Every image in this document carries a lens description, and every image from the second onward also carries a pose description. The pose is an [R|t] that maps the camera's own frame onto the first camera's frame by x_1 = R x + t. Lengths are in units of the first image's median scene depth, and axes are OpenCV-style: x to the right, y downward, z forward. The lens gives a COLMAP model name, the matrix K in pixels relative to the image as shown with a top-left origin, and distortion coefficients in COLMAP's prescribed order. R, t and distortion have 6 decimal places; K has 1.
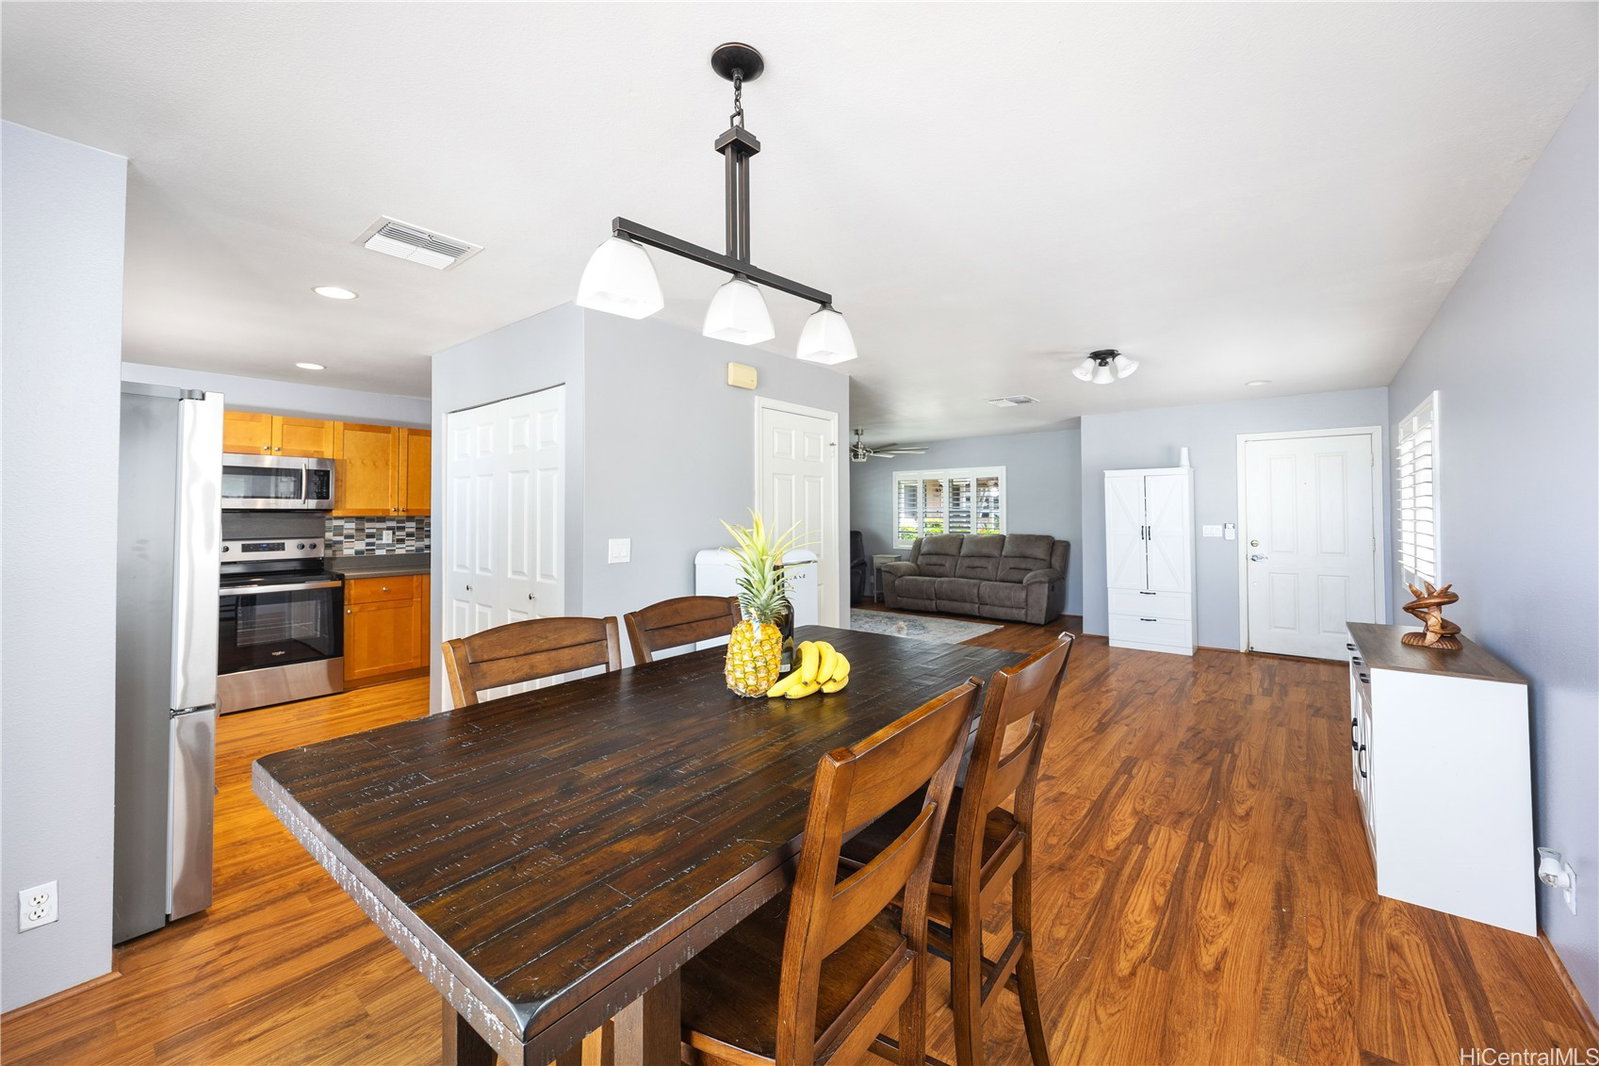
lens RADIAL K [[622.7, 0, 821.3], [0, 622.7, 502.7], [0, 0, 1]] dist [0.000791, 0.000080]
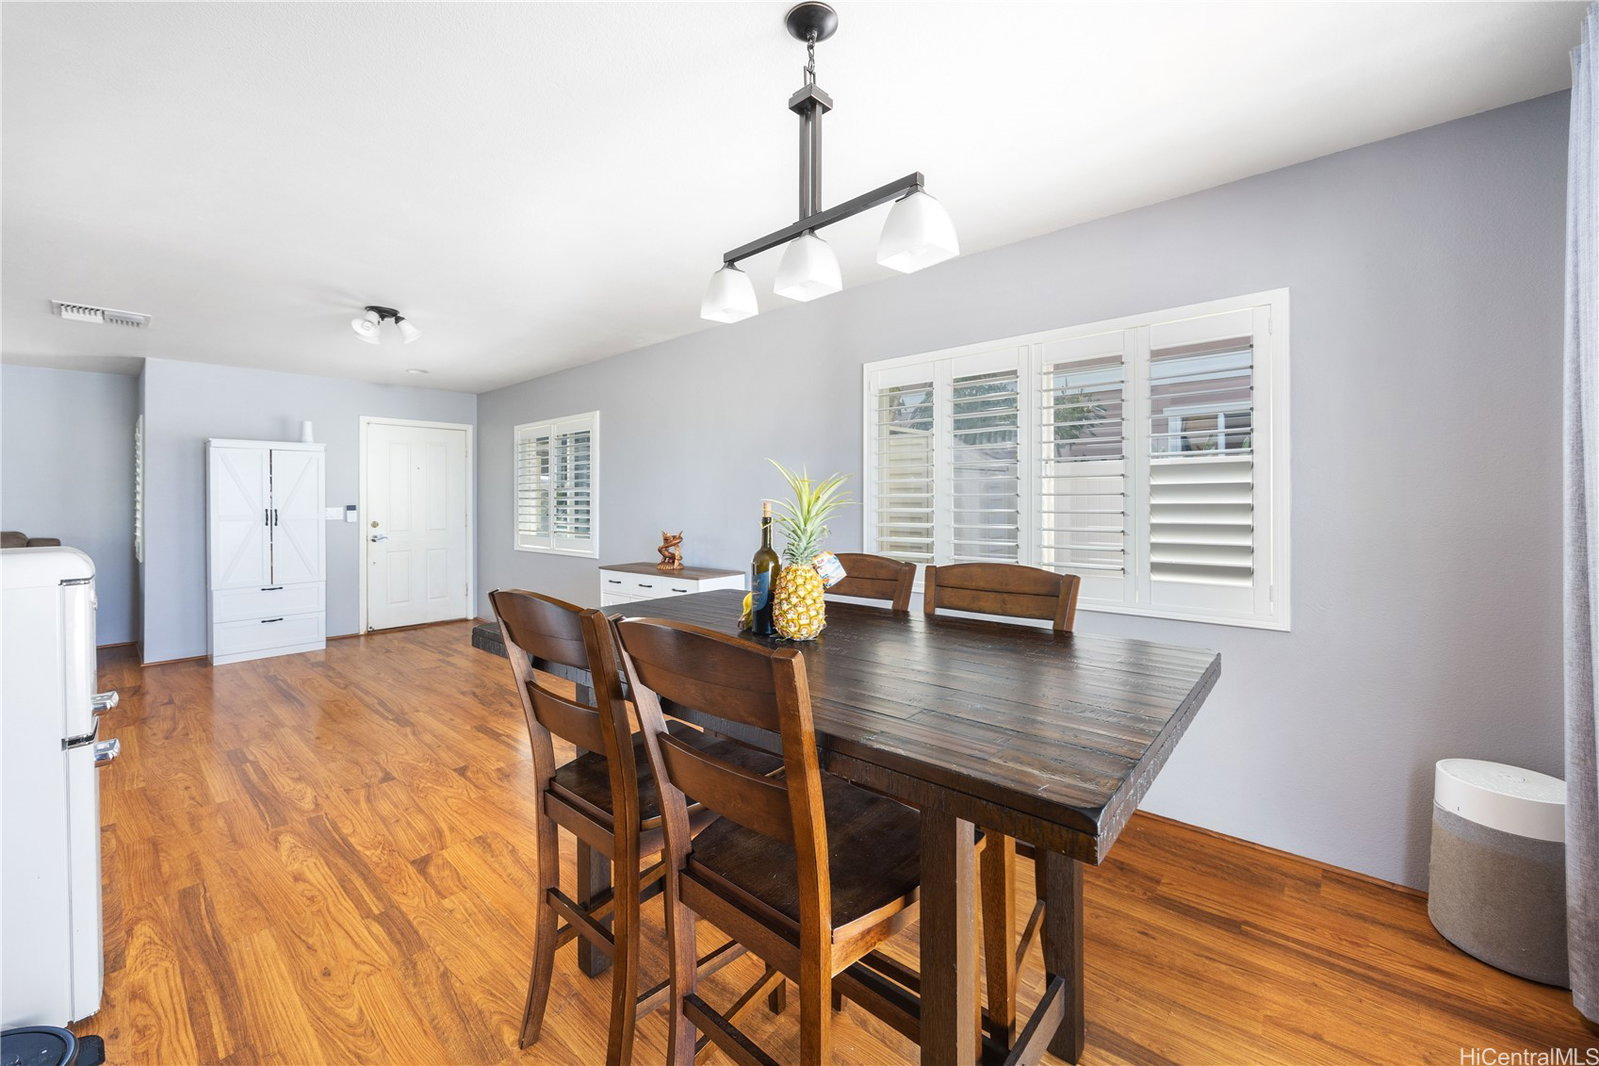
lens RADIAL K [[626.8, 0, 799.5], [0, 626.8, 533.0], [0, 0, 1]] dist [0.001746, 0.000259]
pose [[0.064183, -0.050830, 0.996643, -0.414000], [-0.012894, 0.998576, 0.051758, 0.023855], [-0.997855, -0.016172, 0.063436, 0.343936]]
